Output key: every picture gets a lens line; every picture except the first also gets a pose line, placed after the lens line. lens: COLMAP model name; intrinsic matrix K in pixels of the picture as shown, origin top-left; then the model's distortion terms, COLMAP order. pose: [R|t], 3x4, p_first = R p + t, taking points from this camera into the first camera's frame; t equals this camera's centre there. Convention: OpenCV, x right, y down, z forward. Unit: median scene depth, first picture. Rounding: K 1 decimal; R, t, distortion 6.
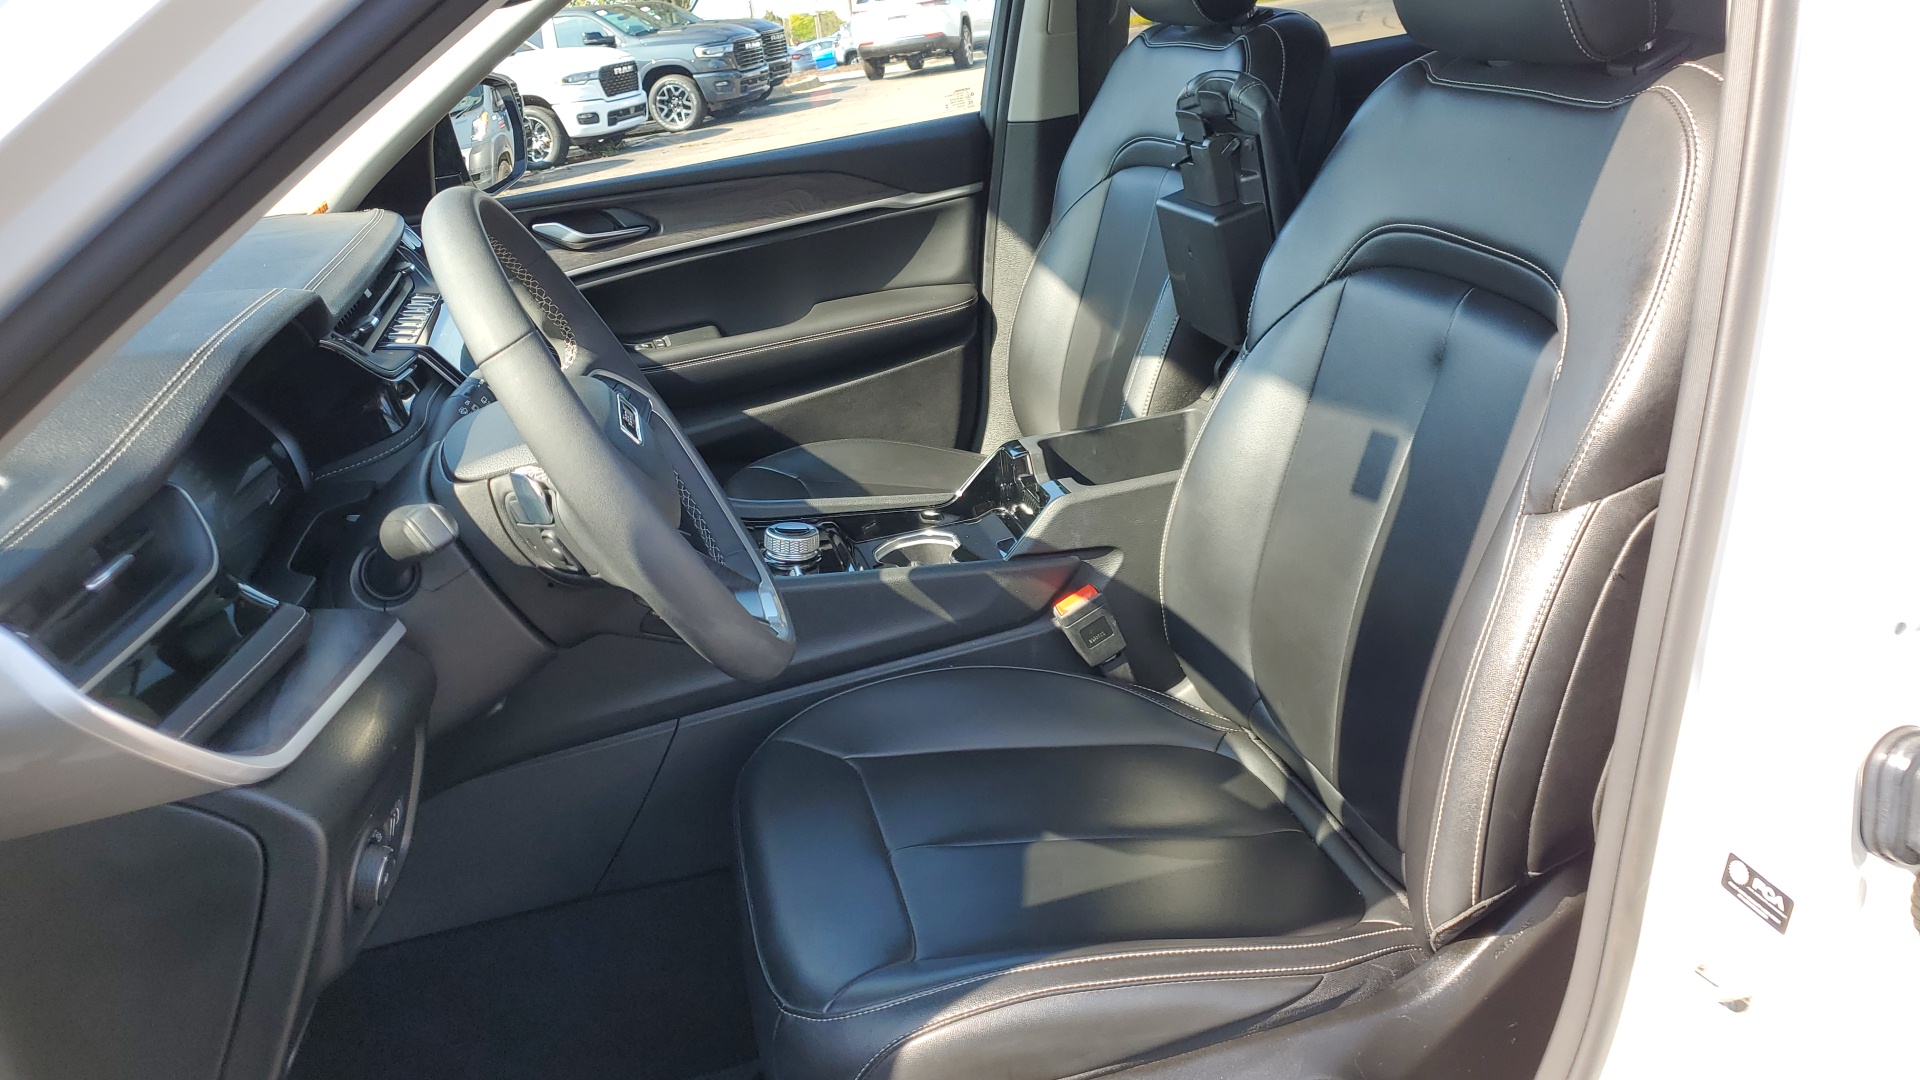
lens RADIAL K [[1520.5, 0, 1017.2], [0, 1520.5, 523.9], [0, 0, 1]] dist [0.026134, -0.013137]
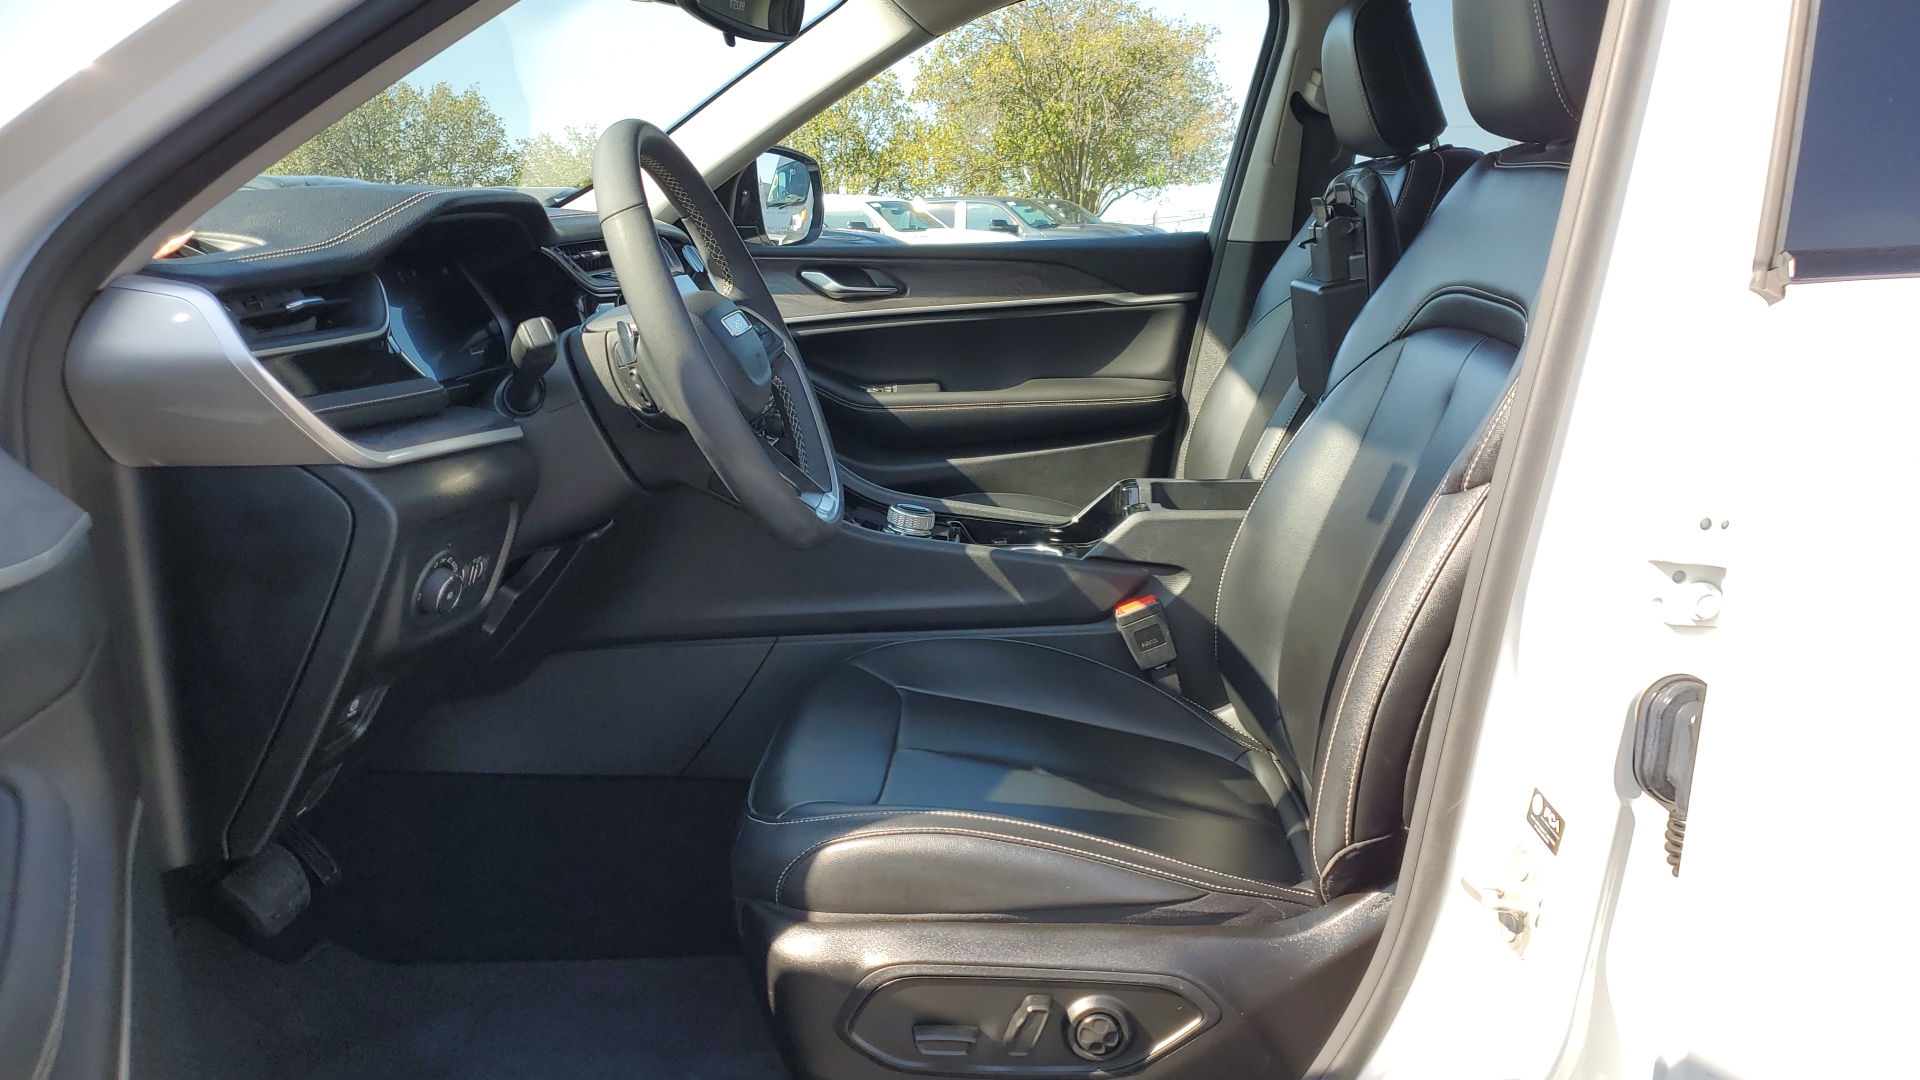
lens RADIAL K [[1520.5, 0, 1009.8], [0, 1520.5, 531.9], [0, 0, 1]] dist [0.026134, -0.013137]
pose [[0.959997, 0.163676, -0.227190, 0.193431], [-0.191707, 0.975577, -0.107224, 0.134947], [0.204091, 0.146489, 0.967930, -0.095638]]
